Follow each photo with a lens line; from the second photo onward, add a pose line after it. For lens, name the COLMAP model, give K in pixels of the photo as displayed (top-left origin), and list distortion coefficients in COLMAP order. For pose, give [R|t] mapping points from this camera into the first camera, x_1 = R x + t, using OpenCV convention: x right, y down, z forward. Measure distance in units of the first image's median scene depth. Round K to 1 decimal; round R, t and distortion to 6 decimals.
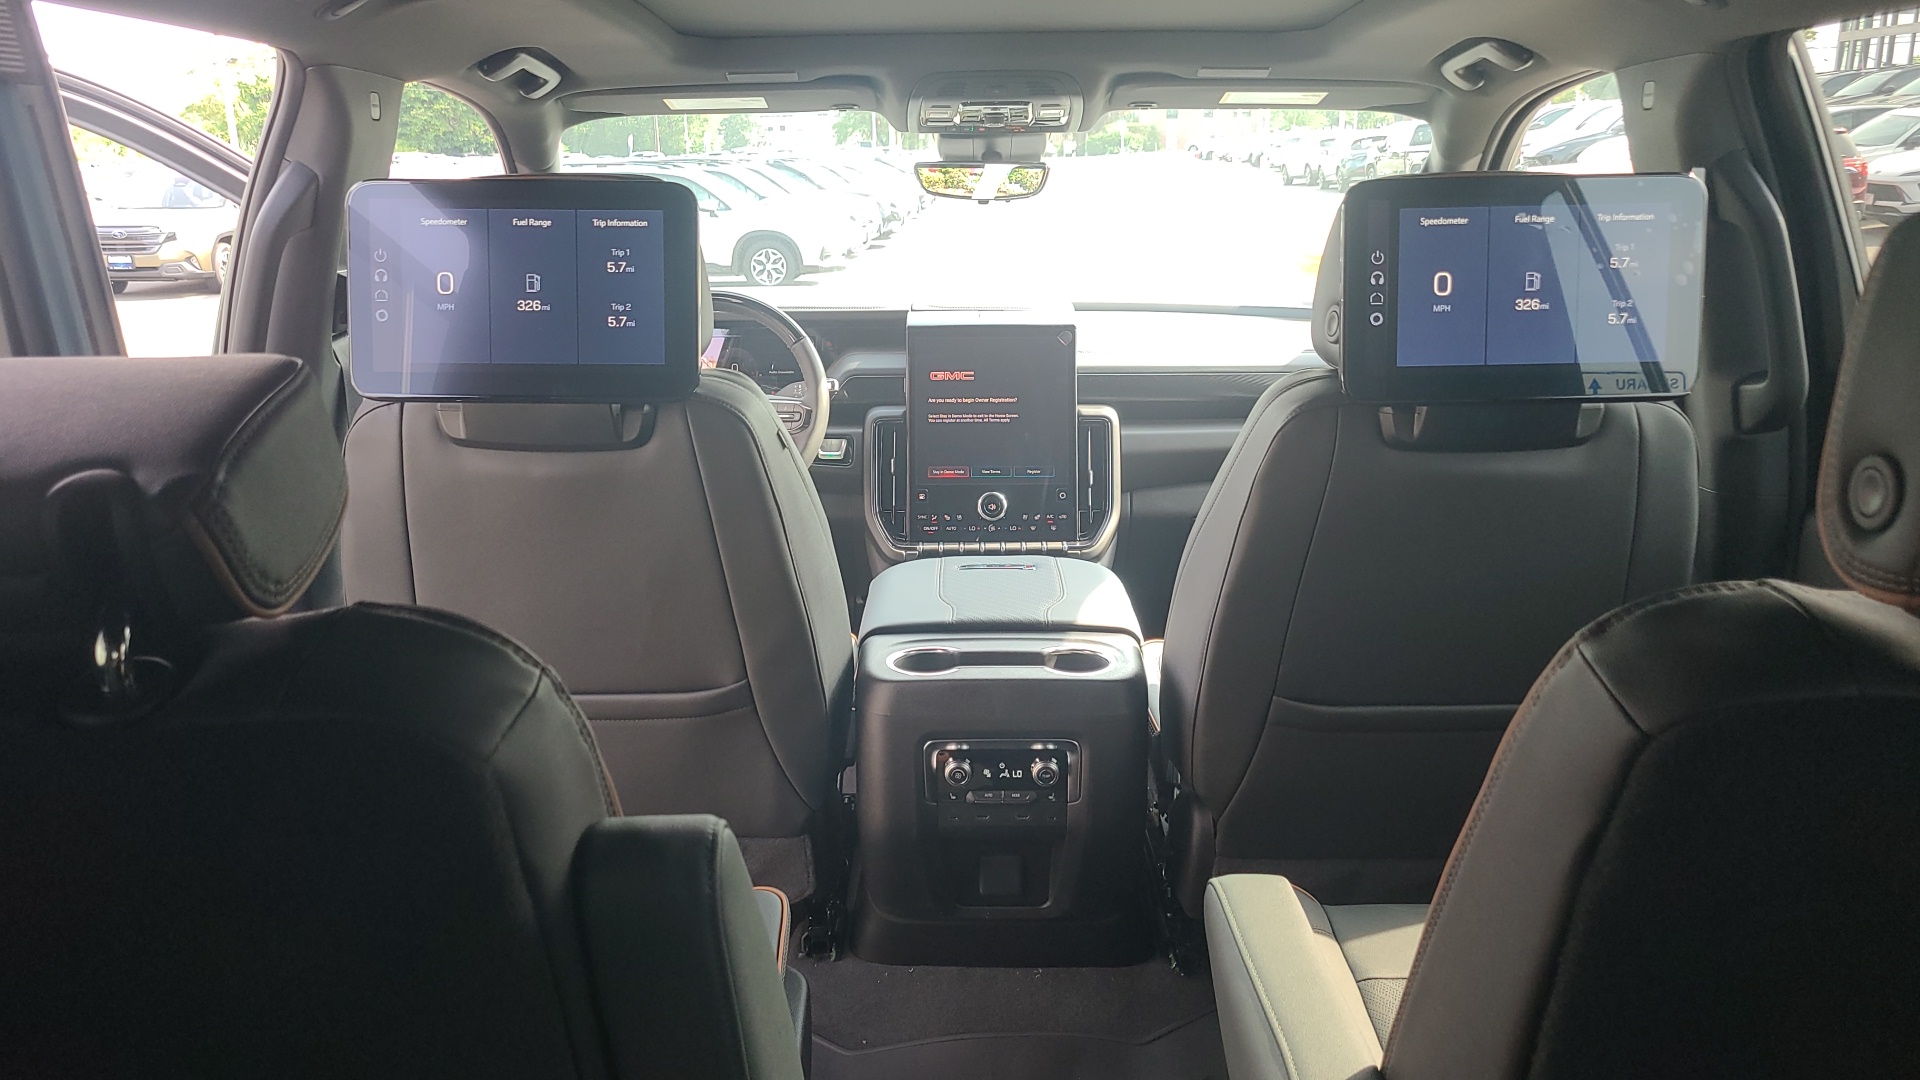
lens RADIAL K [[1442.7, 0, 943.3], [0, 1442.7, 530.4], [0, 0, 1]] dist [0.047290, -0.035430]
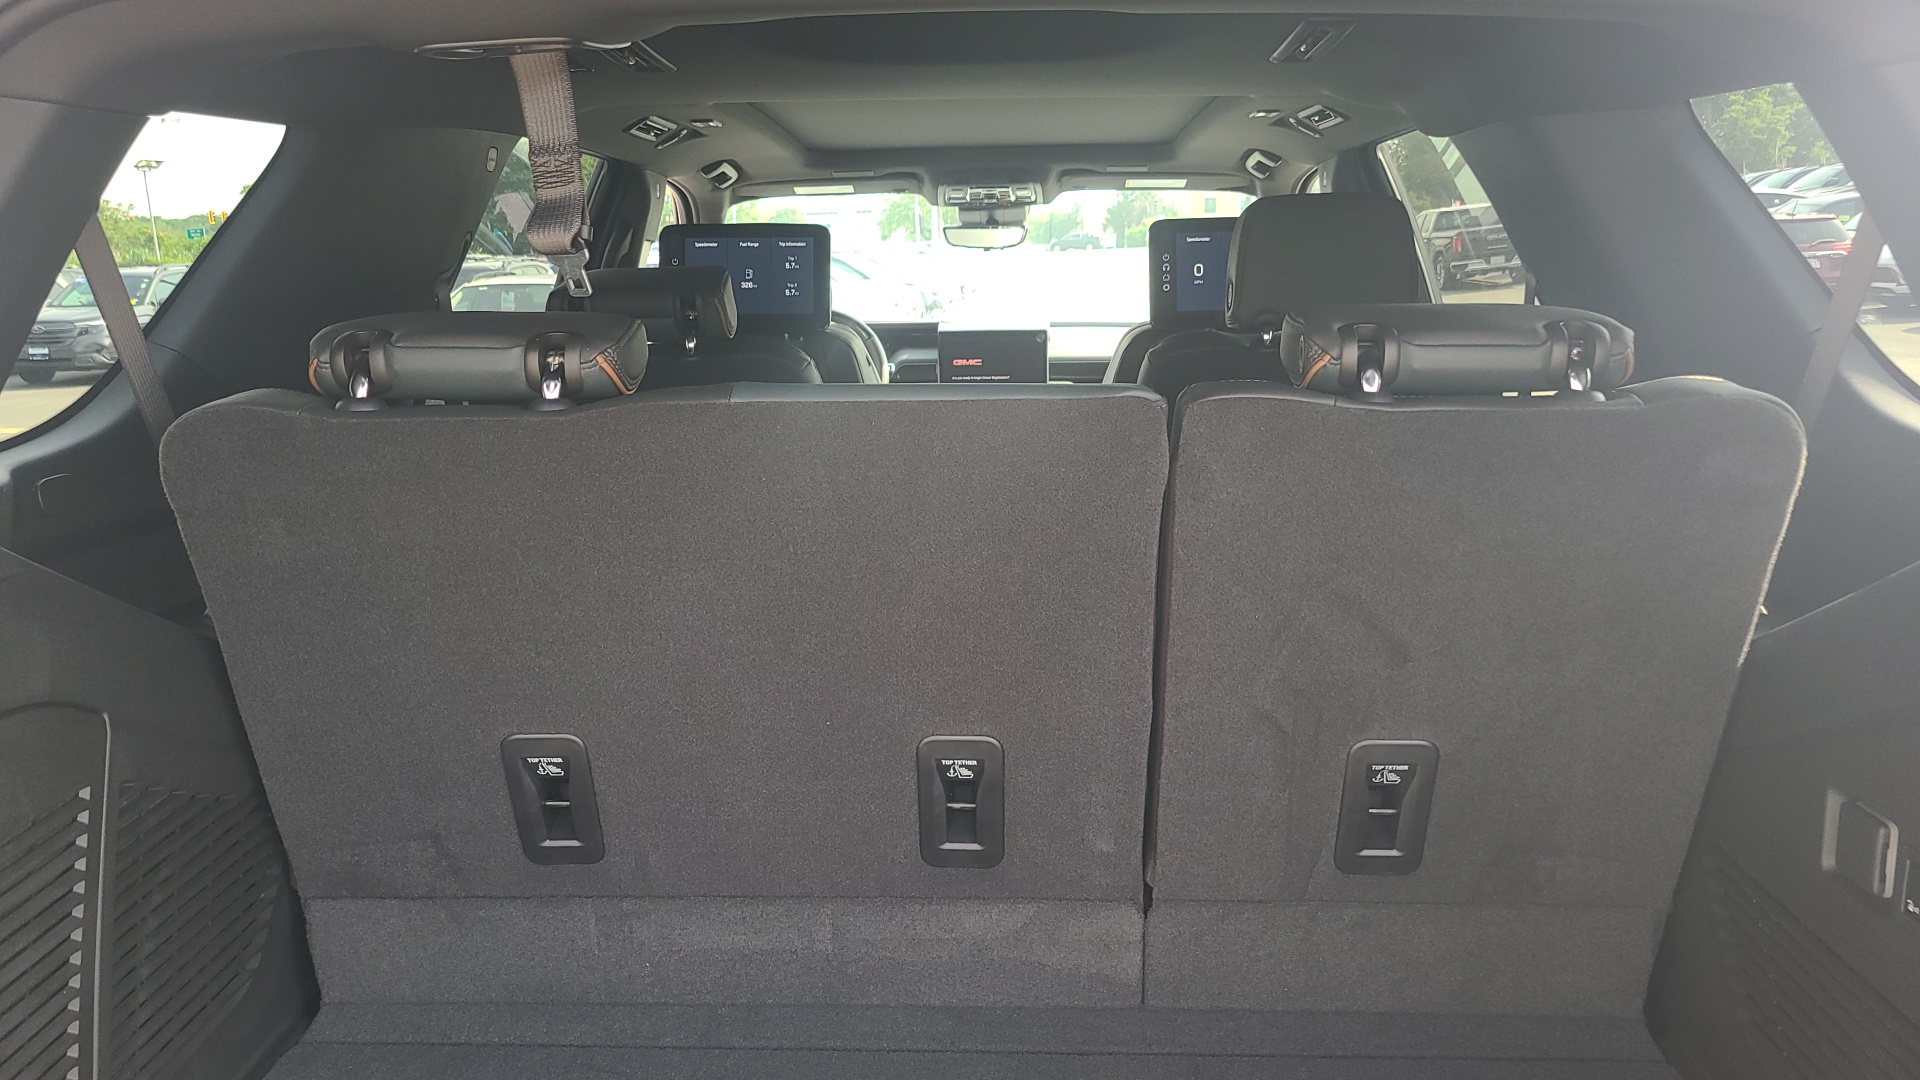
lens RADIAL K [[1442.7, 0, 932.7], [0, 1442.7, 521.0], [0, 0, 1]] dist [0.047290, -0.035430]
pose [[0.999337, -0.001241, -0.036380, 0.027238], [-0.001270, 0.997621, -0.068922, 0.185817], [0.036379, 0.068922, 0.996959, -0.583188]]
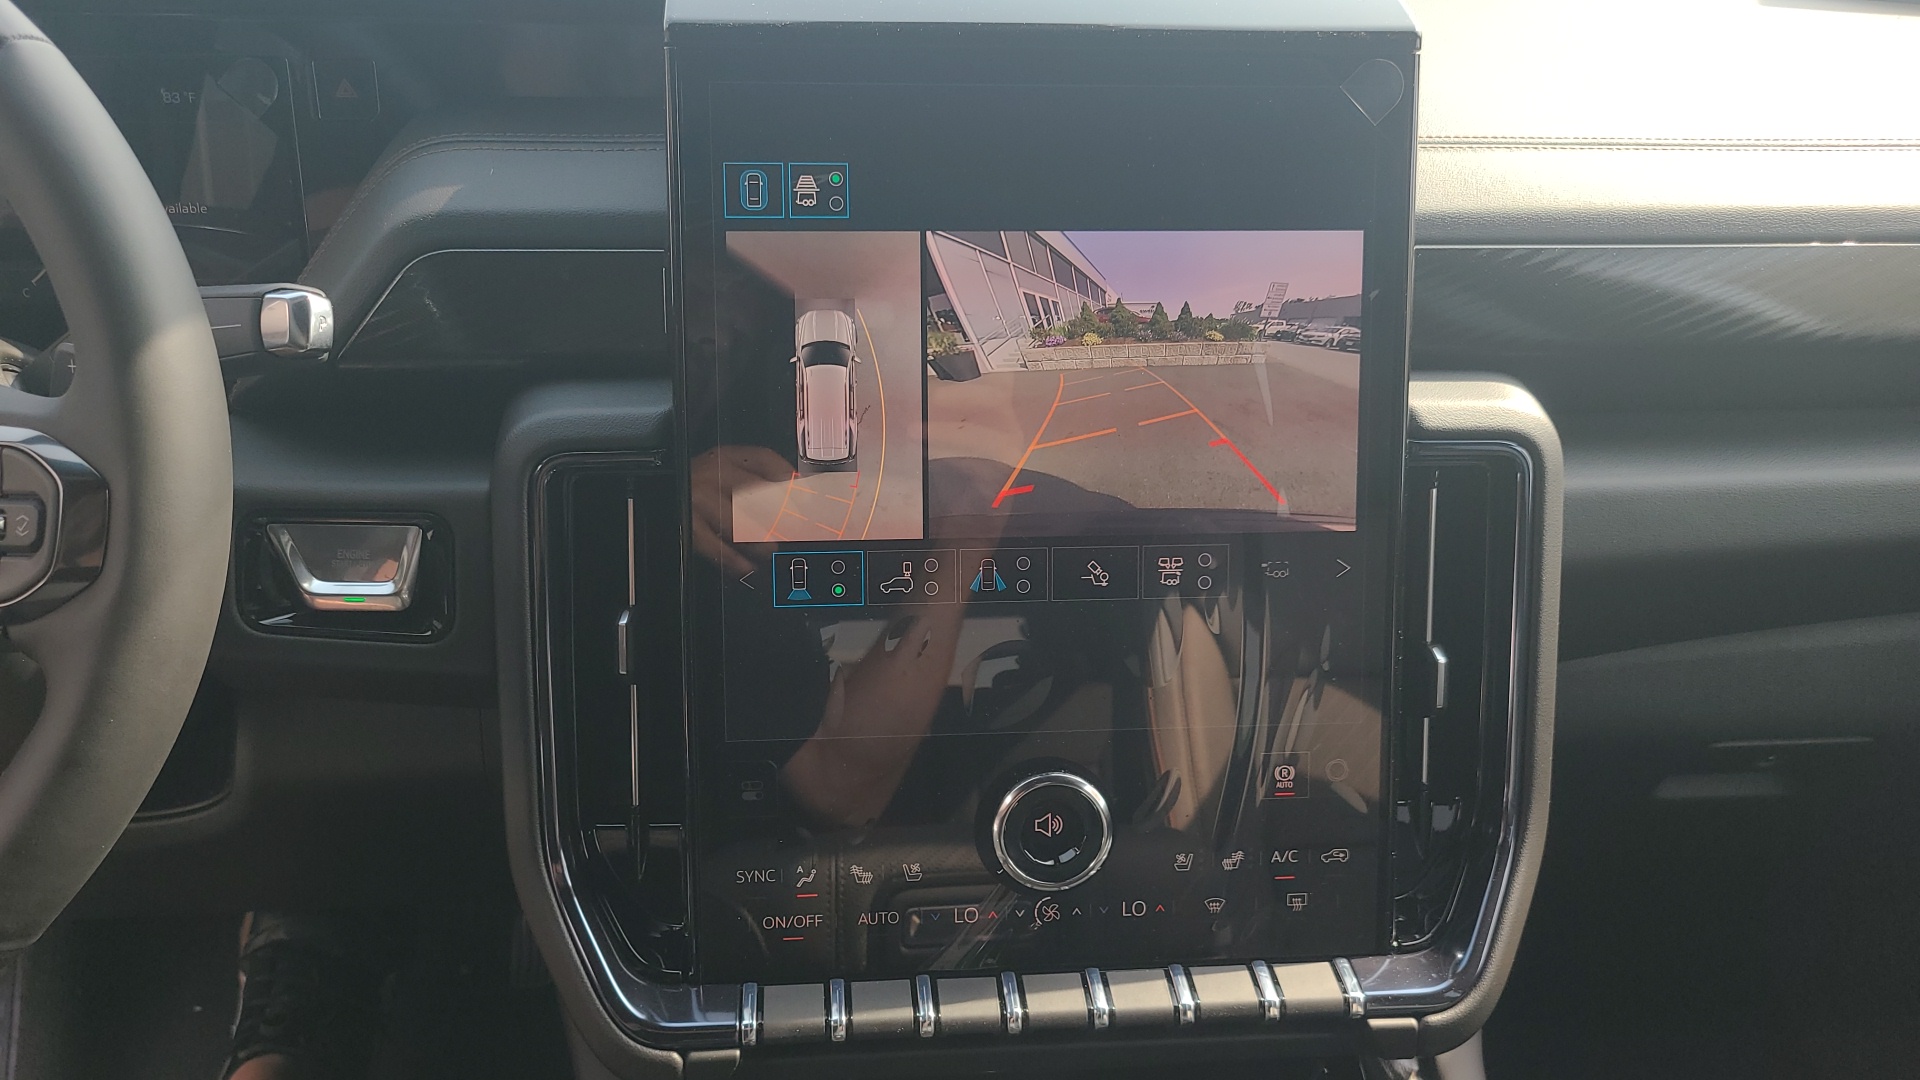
lens RADIAL K [[1442.7, 0, 939.4], [0, 1442.7, 530.9], [0, 0, 1]] dist [0.047290, -0.035430]
pose [[0.994426, -0.017518, 0.103968, -0.009068], [-0.004598, 0.977957, 0.208757, -0.124344], [-0.105333, -0.208072, 0.972425, 0.852770]]
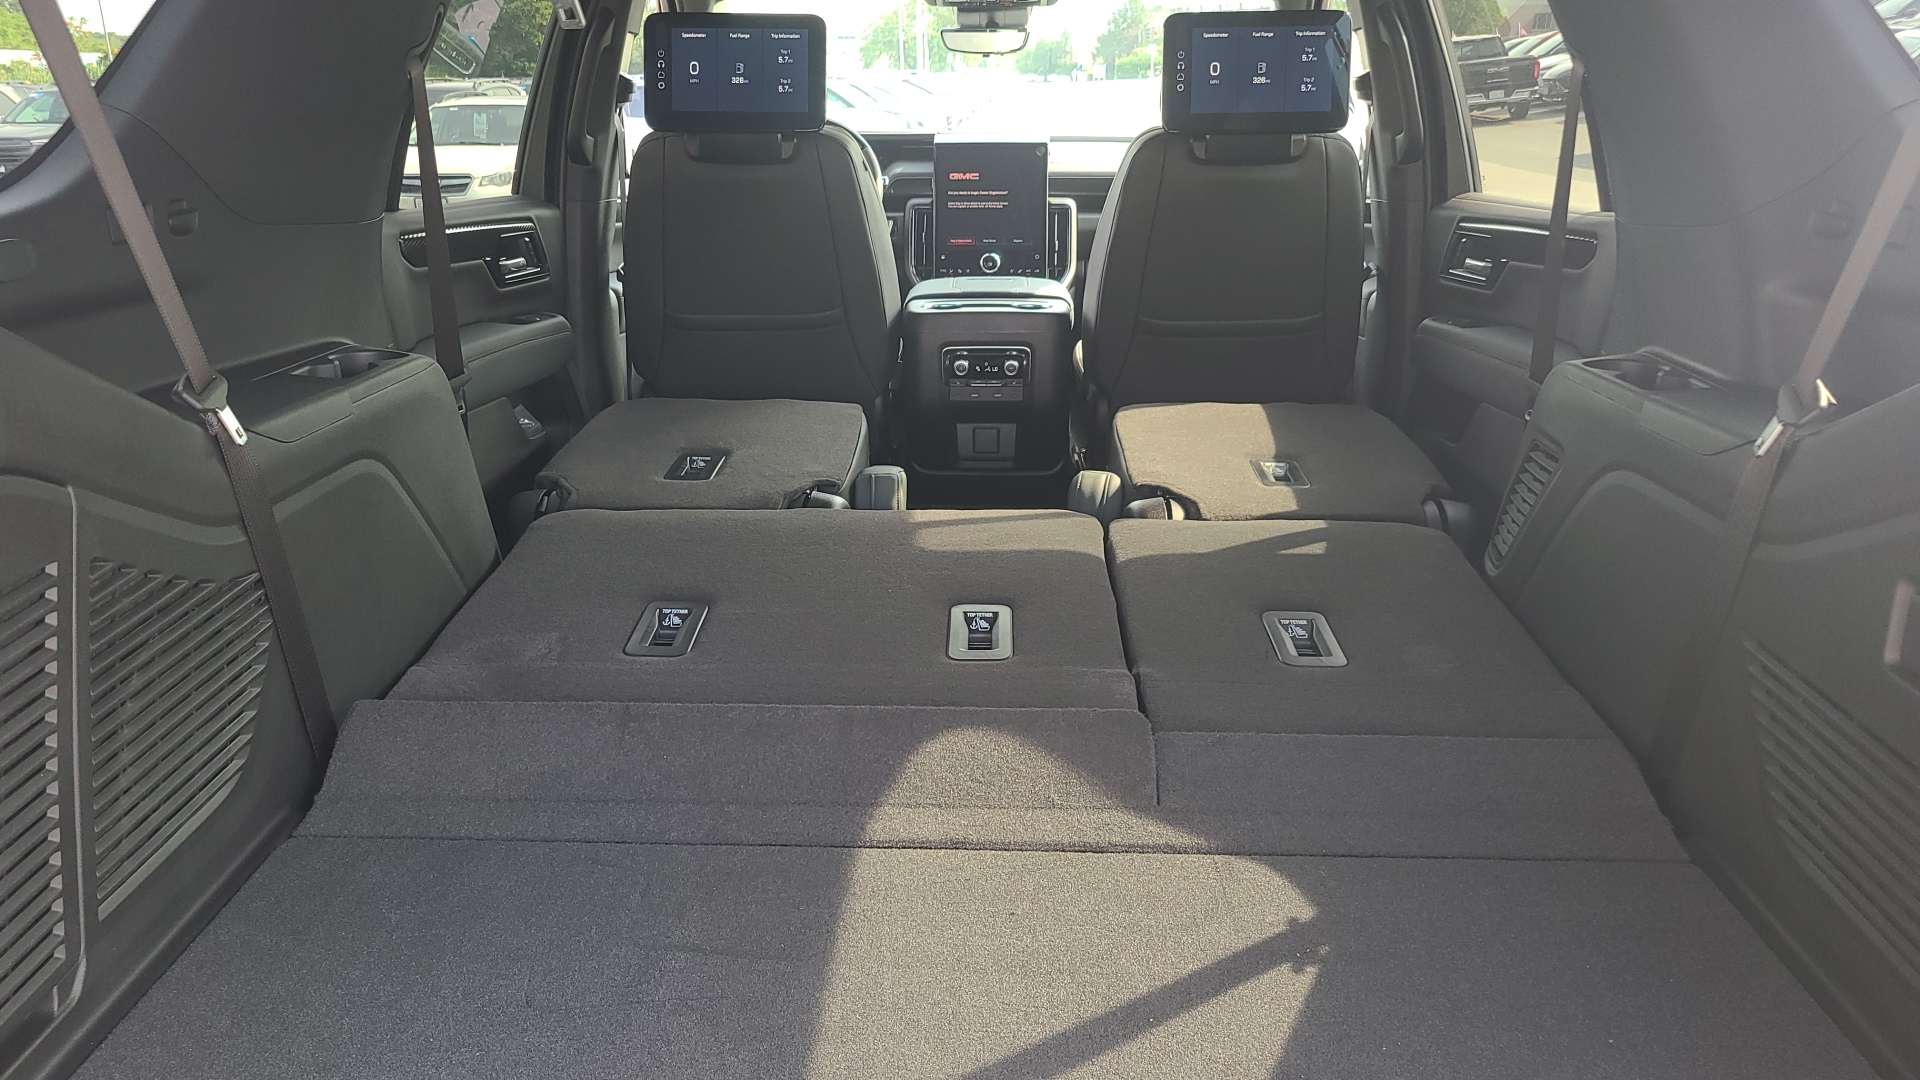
lens RADIAL K [[1442.7, 0, 933.2], [0, 1442.7, 517.3], [0, 0, 1]] dist [0.047290, -0.035430]
pose [[0.999680, 0.011580, -0.022512, 0.012909], [-0.010702, 0.999192, 0.038735, 0.205341], [0.022942, -0.038482, 0.998996, -0.552064]]
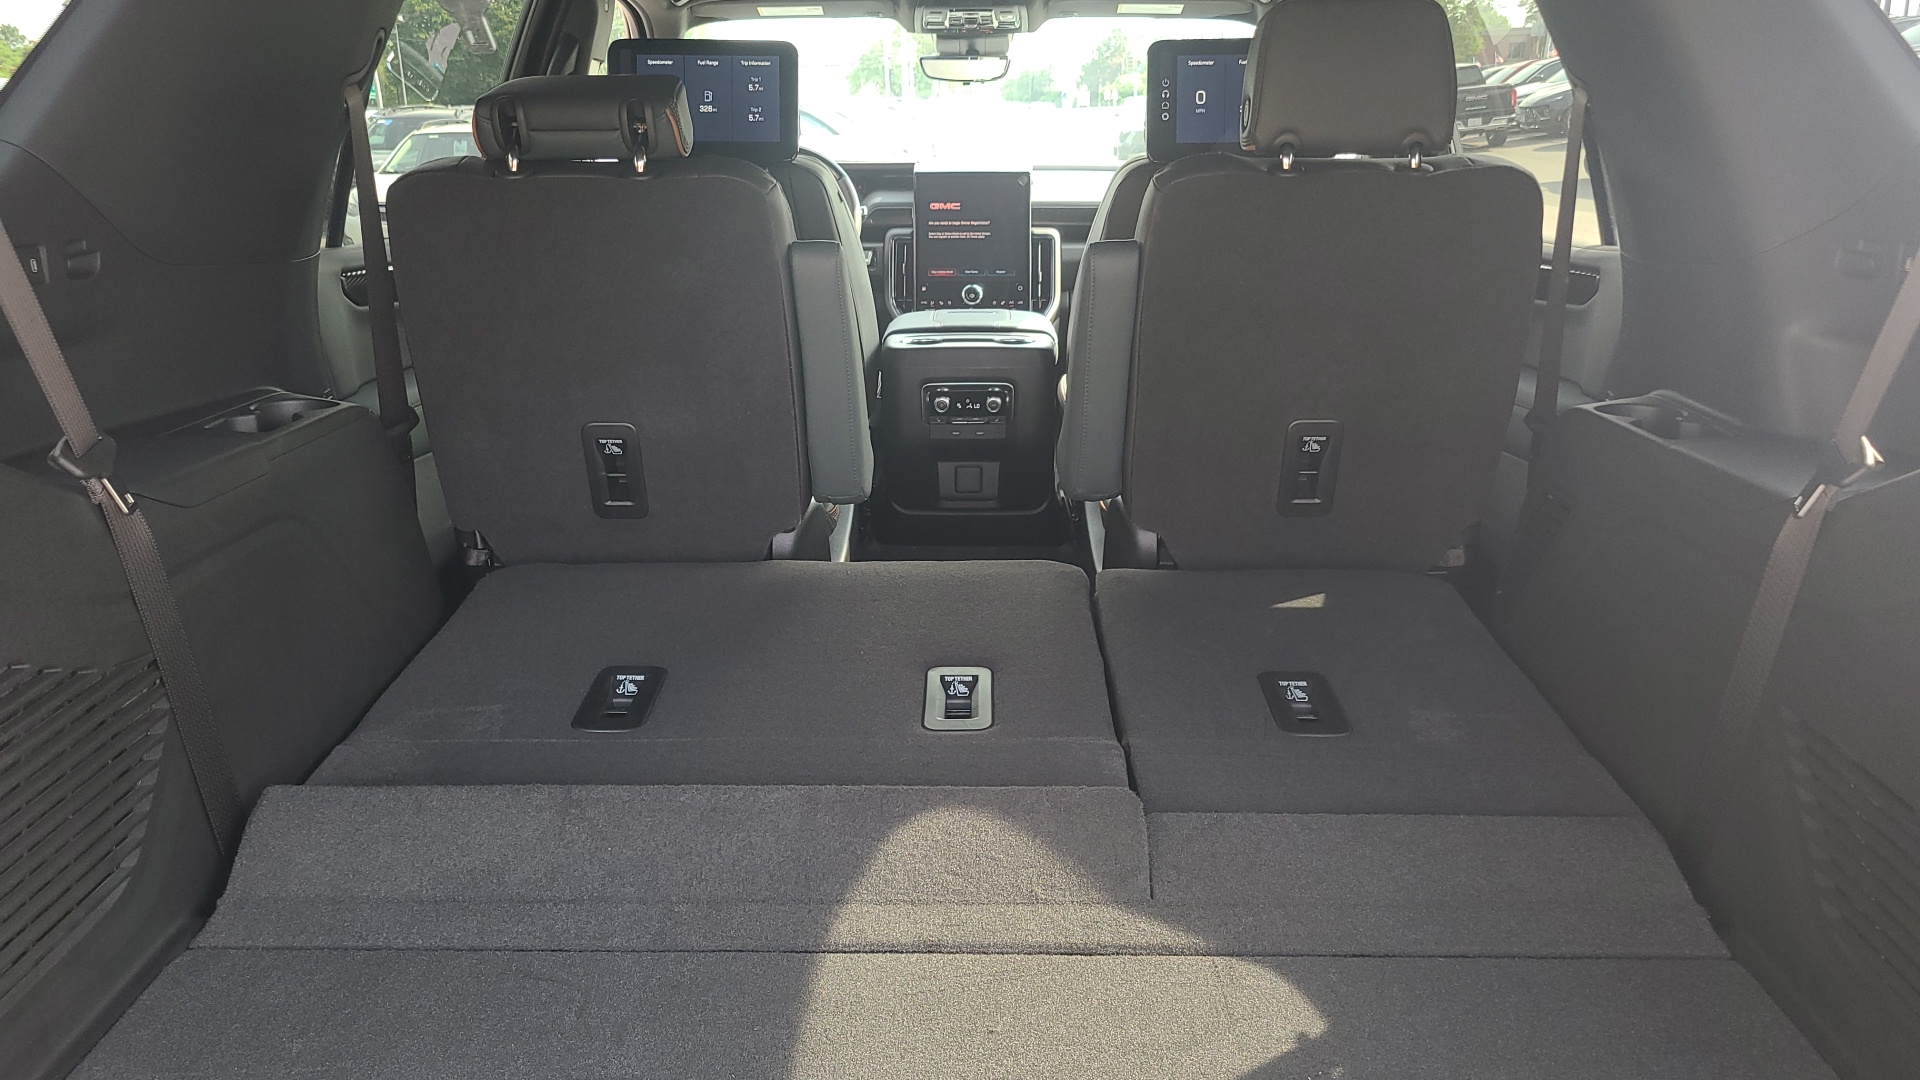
lens RADIAL K [[1442.7, 0, 952.9], [0, 1442.7, 512.0], [0, 0, 1]] dist [0.047290, -0.035430]
pose [[0.999988, 0.004892, -0.000804, 0.018272], [-0.004877, 0.999827, 0.017947, 0.191640], [0.000892, -0.017943, 0.999839, -0.503690]]
